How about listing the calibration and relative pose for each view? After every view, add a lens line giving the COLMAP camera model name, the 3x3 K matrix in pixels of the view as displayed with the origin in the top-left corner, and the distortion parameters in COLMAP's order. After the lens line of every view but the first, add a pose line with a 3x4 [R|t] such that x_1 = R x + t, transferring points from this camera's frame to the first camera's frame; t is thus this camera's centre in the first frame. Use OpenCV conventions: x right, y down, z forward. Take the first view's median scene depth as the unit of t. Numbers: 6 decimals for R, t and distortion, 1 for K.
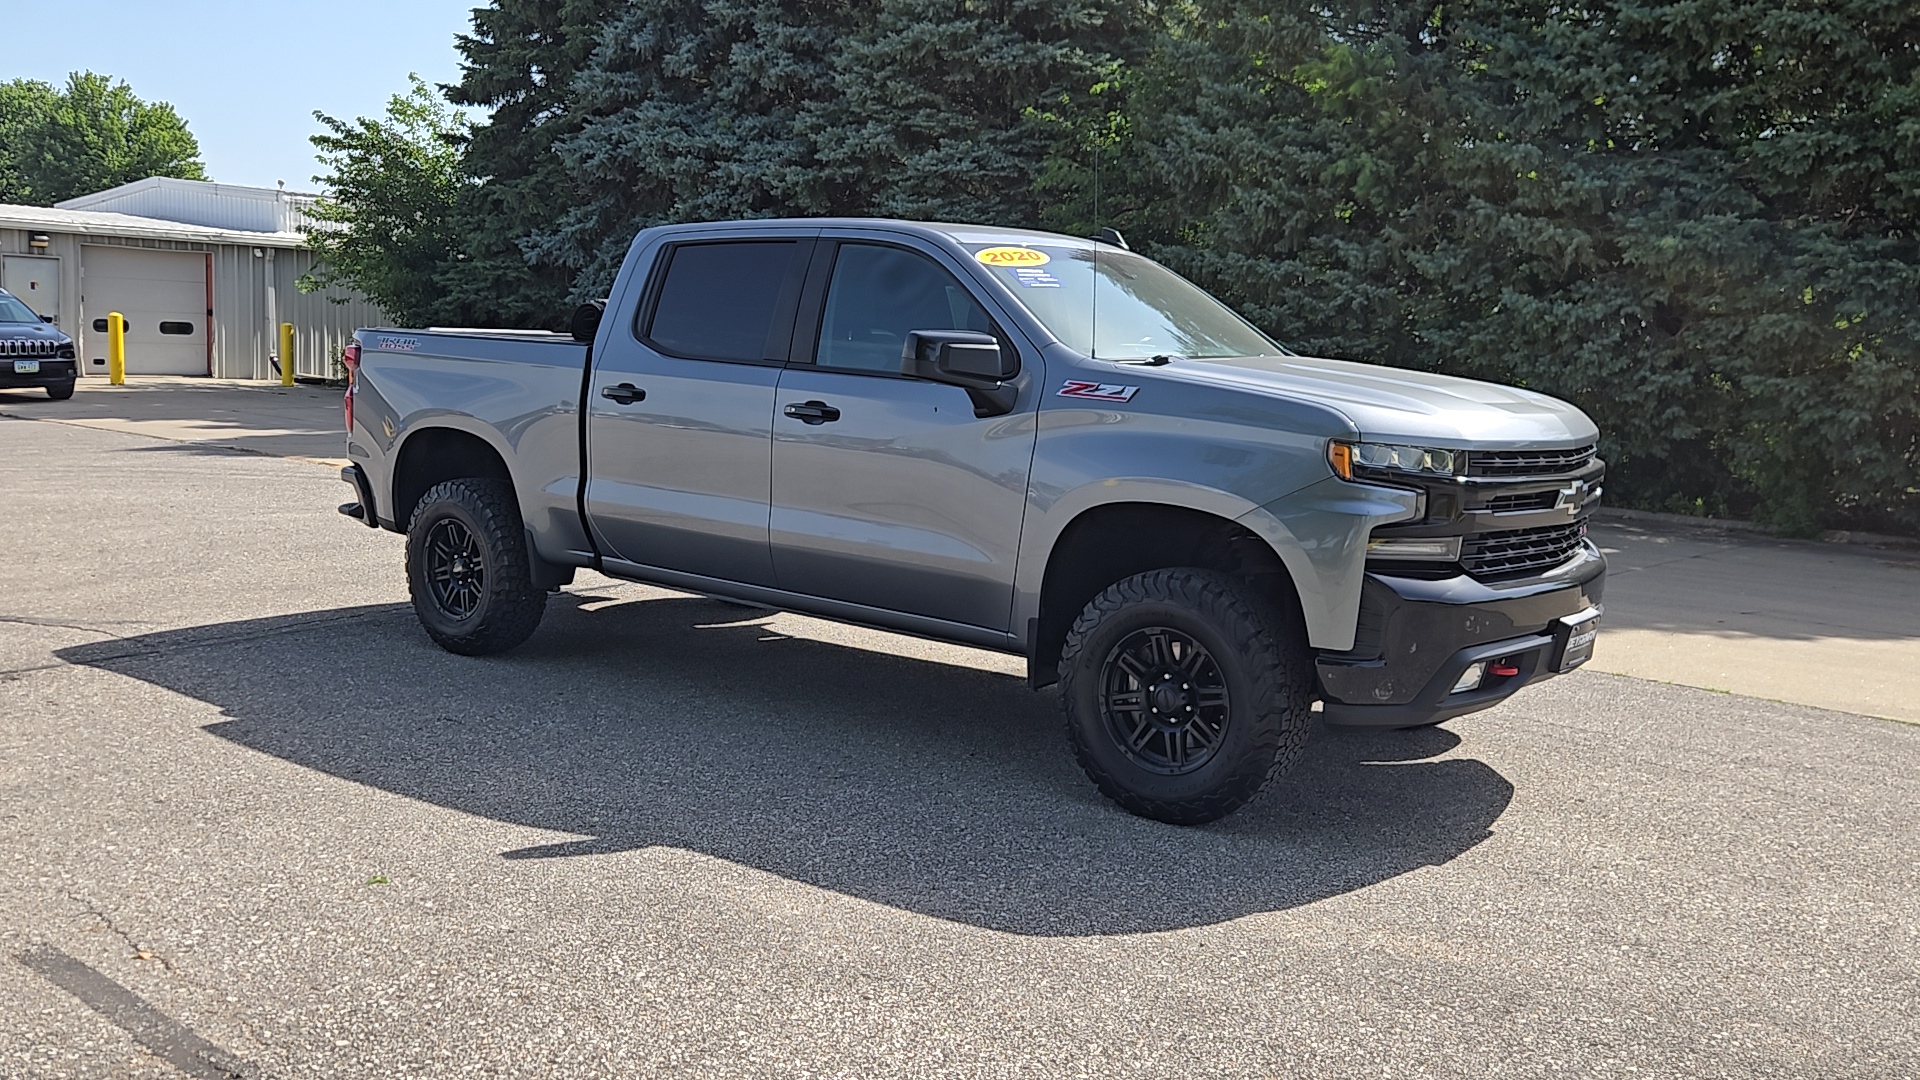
lens RADIAL K [[1599.6, 0, 966.9], [0, 1599.6, 532.4], [0, 0, 1]] dist [-0.003081, 0.010771]
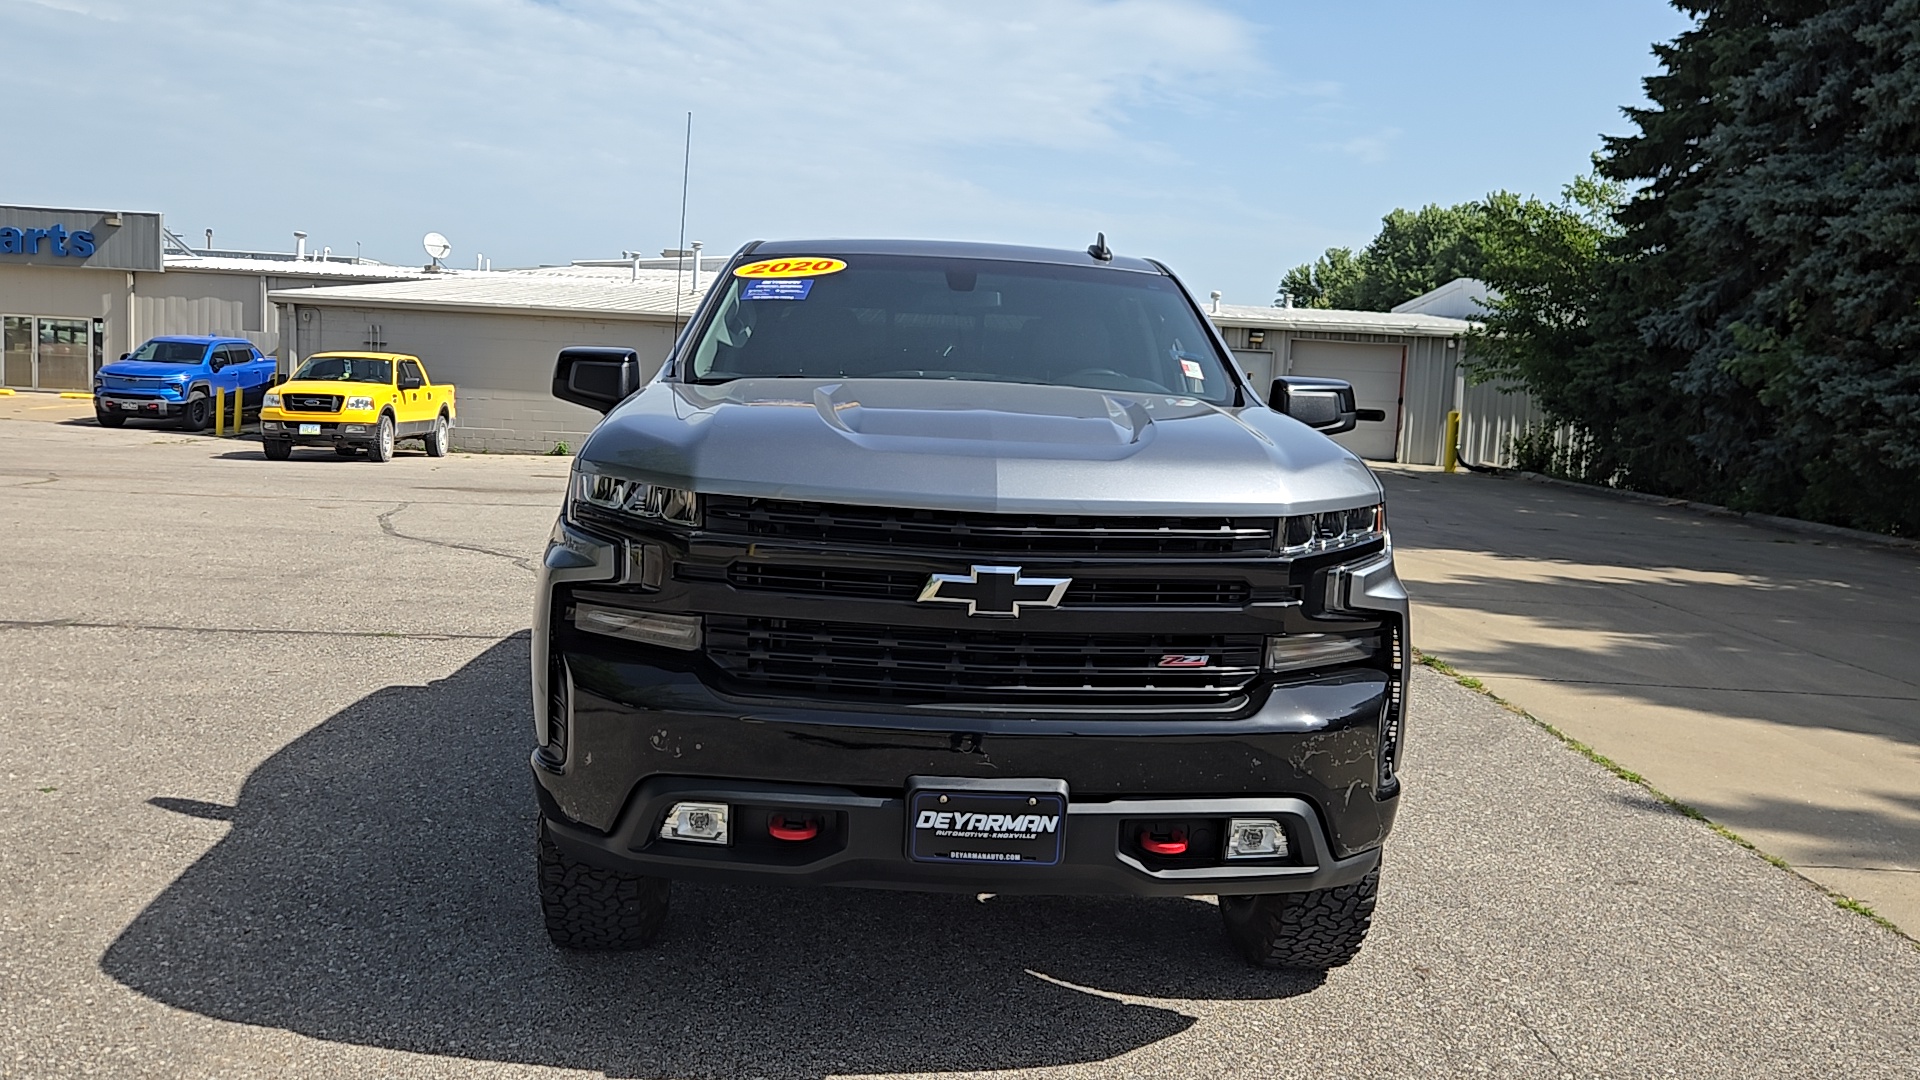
lens RADIAL K [[1599.6, 0, 956.4], [0, 1599.6, 536.4], [0, 0, 1]] dist [-0.003081, 0.010771]
pose [[0.653870, 0.066633, -0.753667, 0.166738], [-0.112126, 0.993649, -0.009428, -0.006992], [0.748253, 0.090670, 0.657189, 0.116390]]
